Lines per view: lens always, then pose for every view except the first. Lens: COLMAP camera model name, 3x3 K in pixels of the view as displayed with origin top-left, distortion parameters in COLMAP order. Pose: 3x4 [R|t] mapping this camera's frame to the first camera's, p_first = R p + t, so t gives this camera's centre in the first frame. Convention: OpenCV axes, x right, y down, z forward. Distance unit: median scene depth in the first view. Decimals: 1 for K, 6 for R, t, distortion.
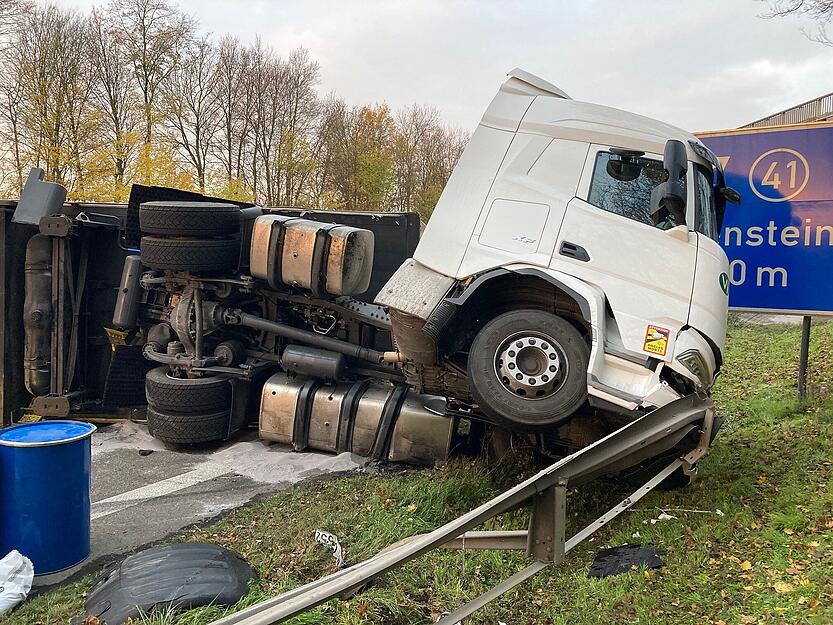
lens RADIAL K [[701.9, 0, 416.5], [0, 701.9, 312.5], [0, 0, 1]] dist [0.052347, -0.056297]
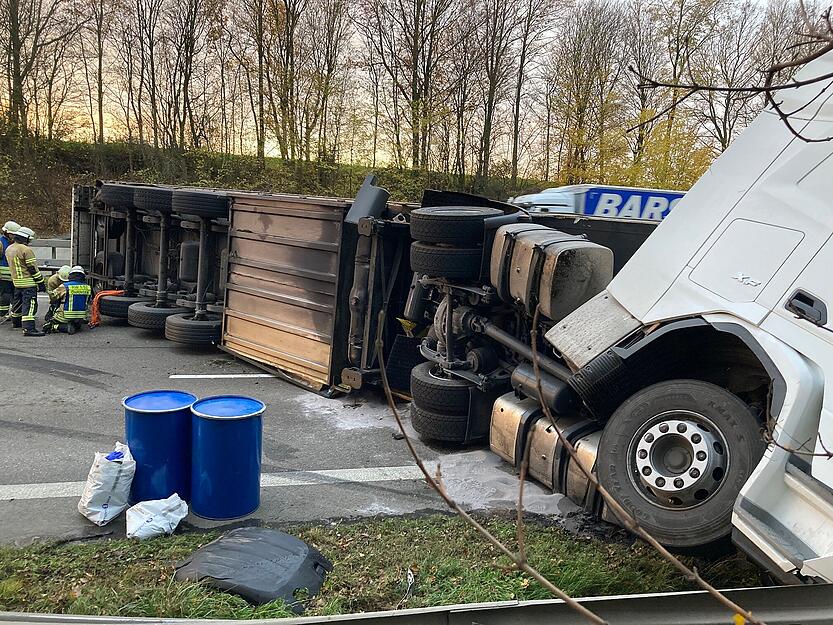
lens RADIAL K [[701.9, 0, 416.5], [0, 701.9, 312.5], [0, 0, 1]] dist [0.052347, -0.056297]
pose [[0.716084, 0.129675, -0.685863, 0.368034], [-0.101283, 0.991496, 0.081715, -0.087423], [0.690627, 0.010951, 0.723129, 0.235447]]
